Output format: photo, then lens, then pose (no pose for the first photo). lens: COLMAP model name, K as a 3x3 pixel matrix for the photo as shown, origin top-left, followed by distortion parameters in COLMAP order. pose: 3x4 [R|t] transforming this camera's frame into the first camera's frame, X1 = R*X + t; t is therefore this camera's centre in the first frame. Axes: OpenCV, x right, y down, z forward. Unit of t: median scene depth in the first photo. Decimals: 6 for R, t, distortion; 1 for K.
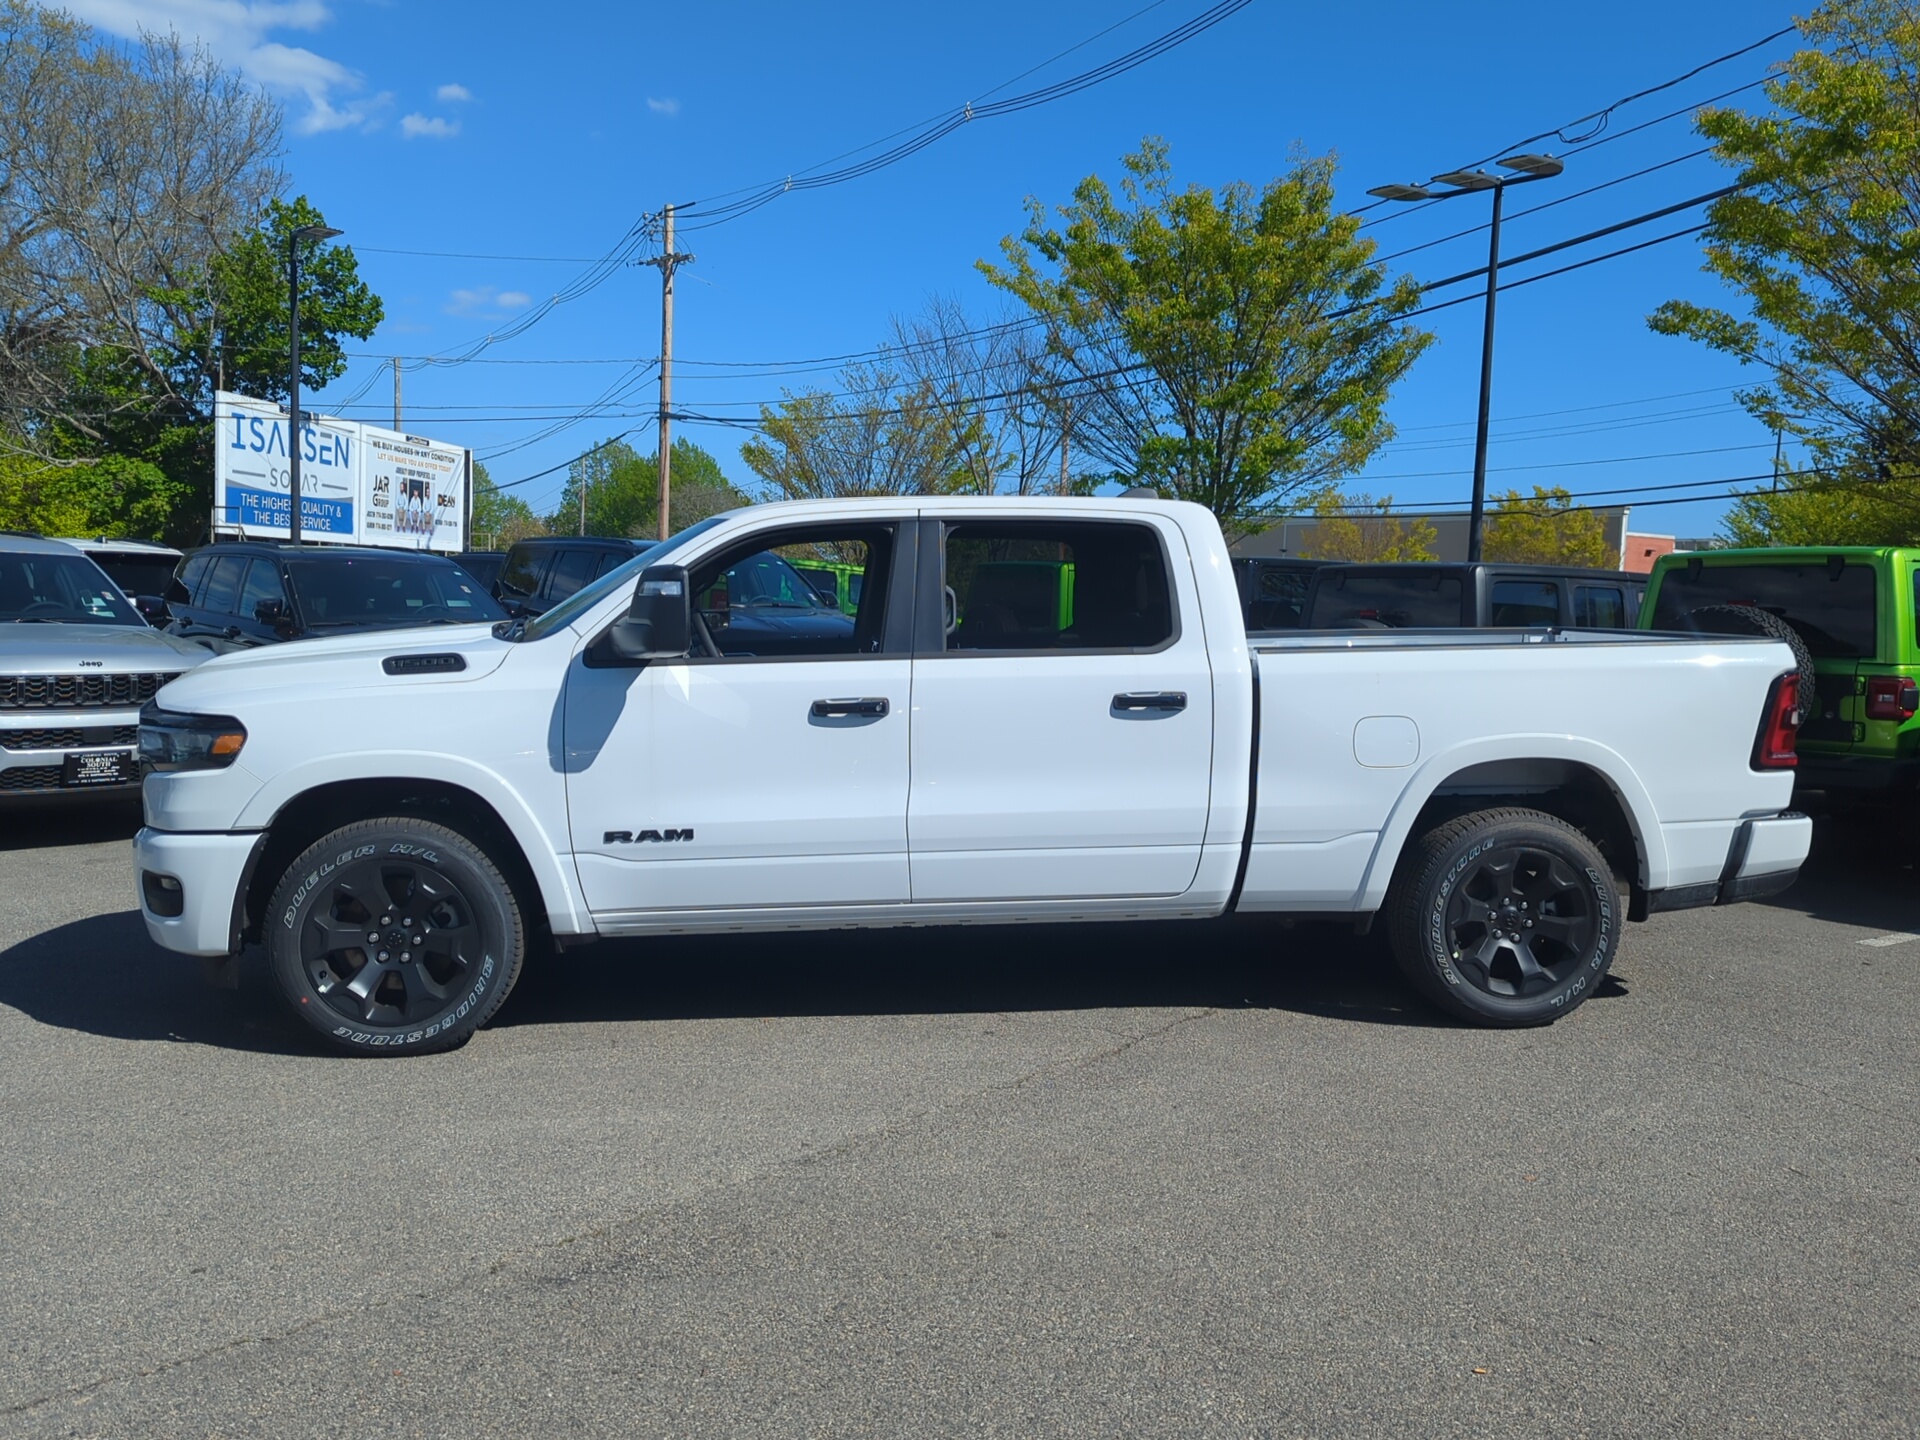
lens RADIAL K [[1563.1, 0, 975.0], [0, 1563.1, 692.4], [0, 0, 1]] dist [0.056750, -0.049927]
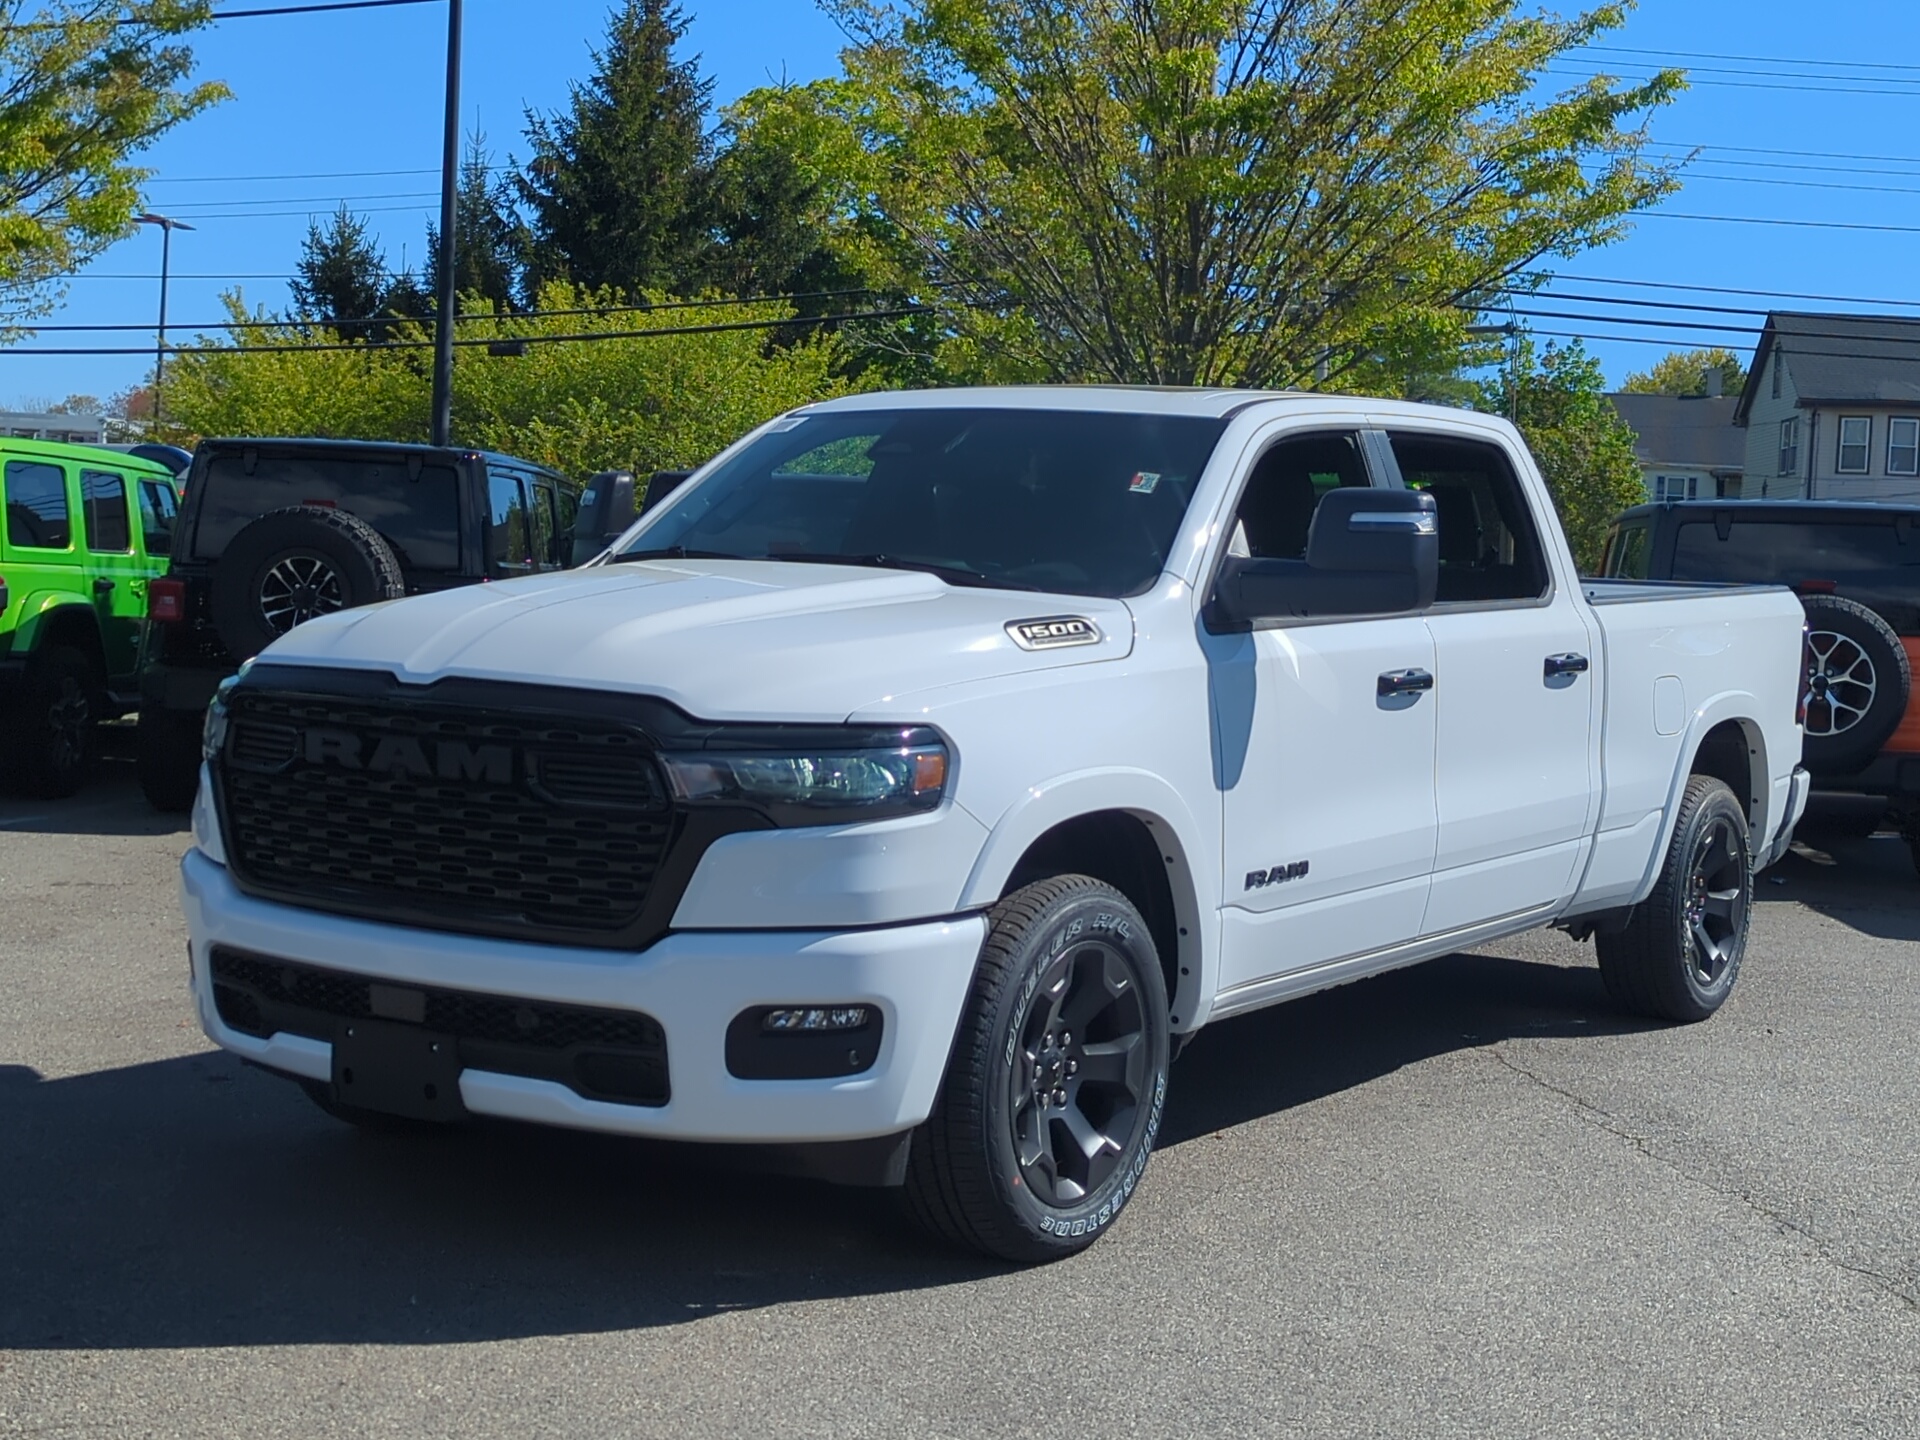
lens RADIAL K [[2728.0, 0, 964.6], [0, 2728.0, 706.4], [0, 0, 1]] dist [0.106234, 0.000000]
pose [[0.672072, -0.035867, 0.739617, -1.208484], [0.026614, 0.999351, 0.024280, -0.016289], [-0.740007, 0.003366, 0.672590, 0.291254]]
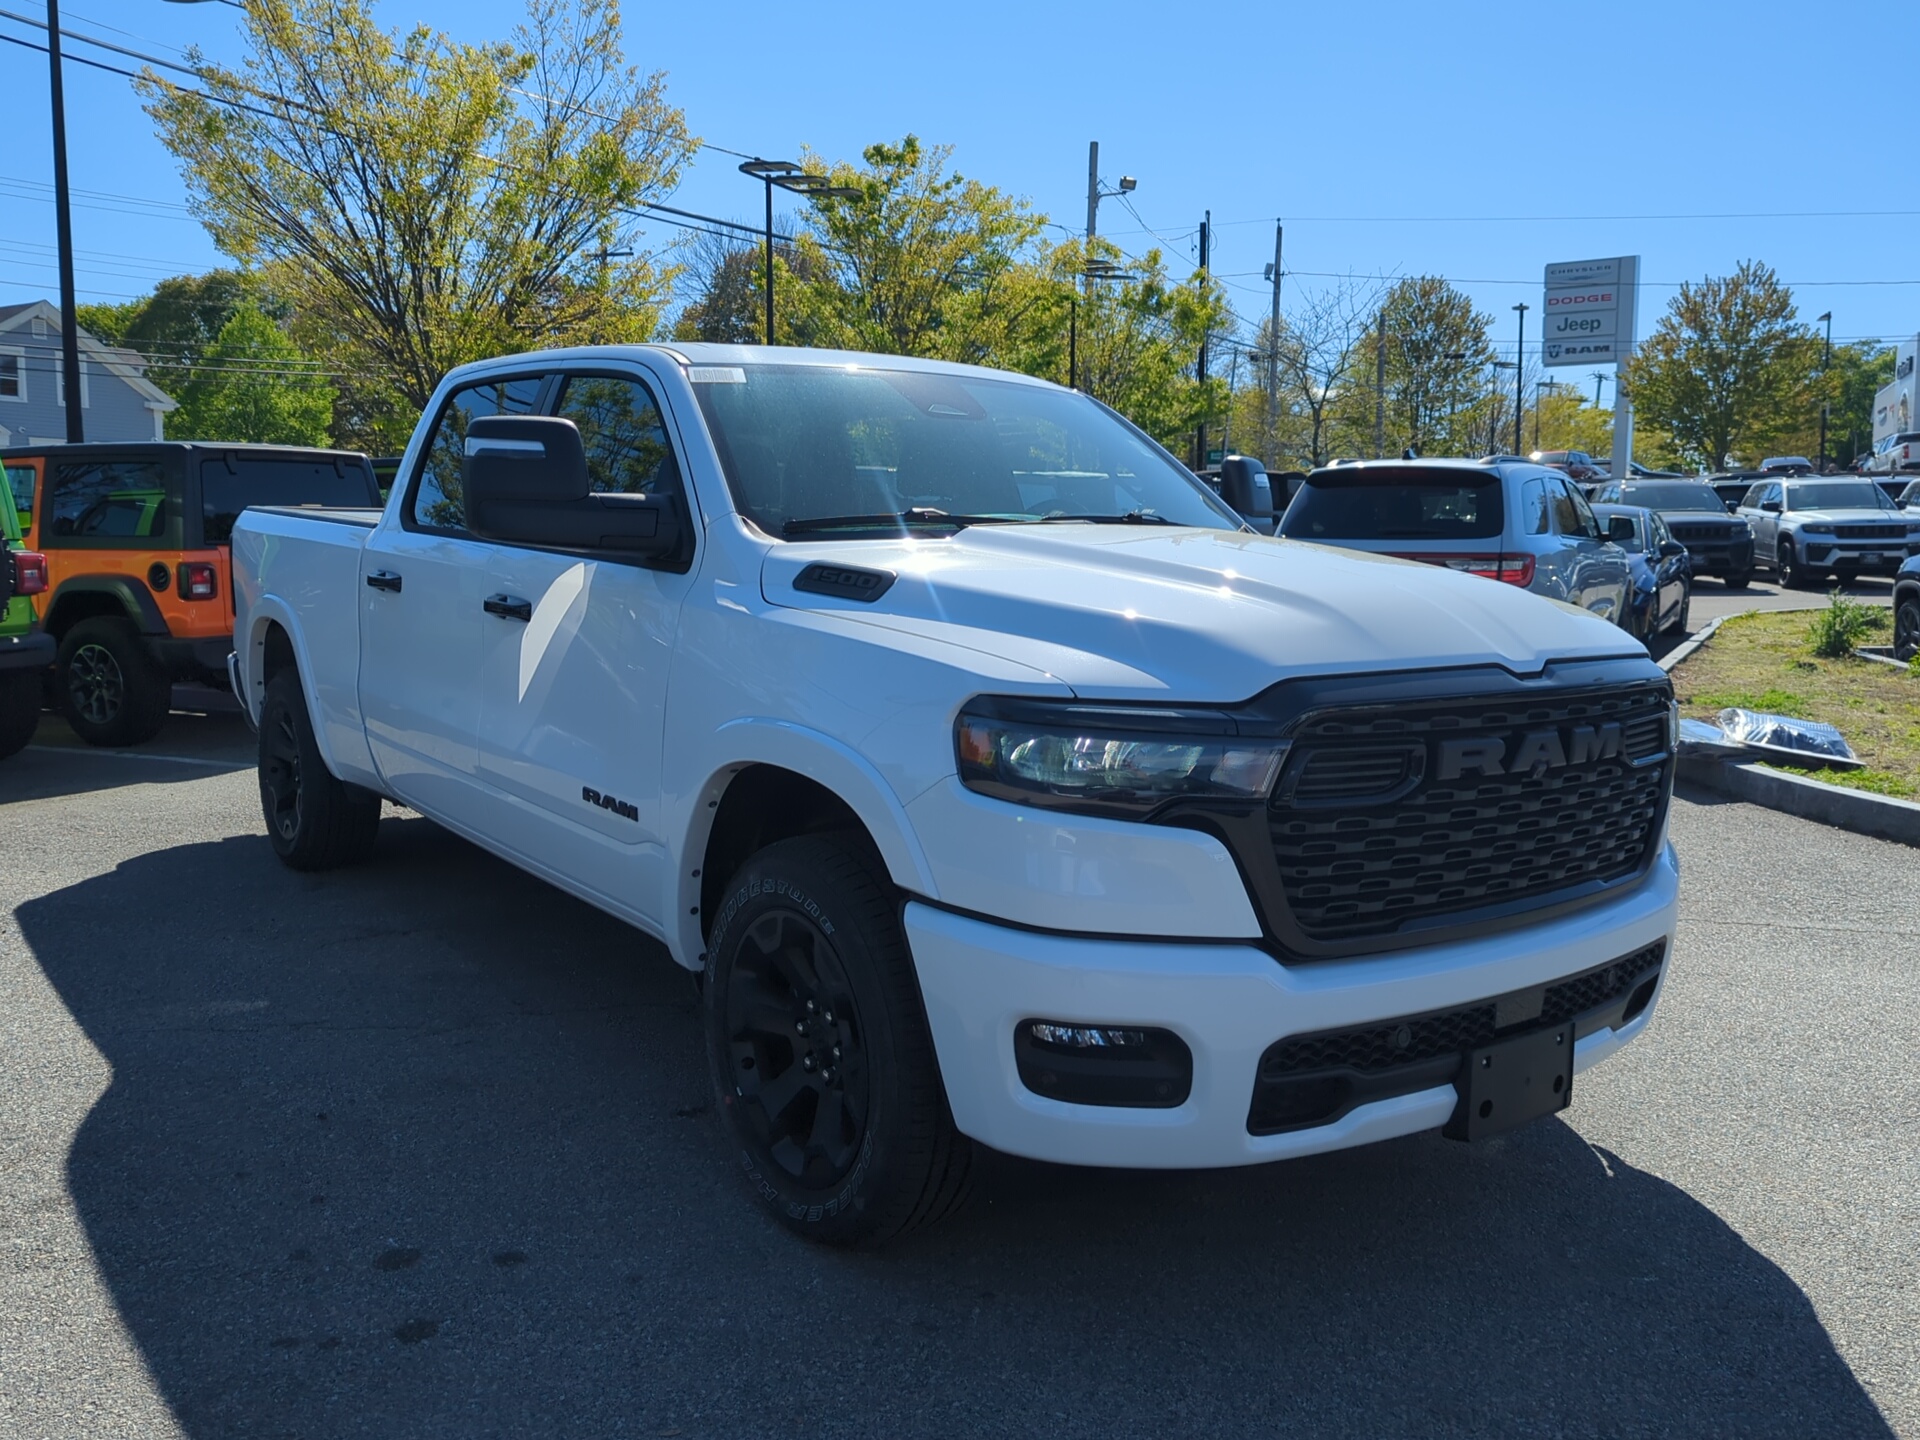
lens RADIAL K [[1667.0, 0, 959.5], [0, 1667.0, 708.8], [0, 0, 1]] dist [-0.044981, -0.010122]
pose [[-0.482535, -0.114987, 0.868296, -0.989135], [0.038367, 0.987619, 0.152110, -0.090486], [-0.875036, 0.106713, -0.472149, 1.612163]]
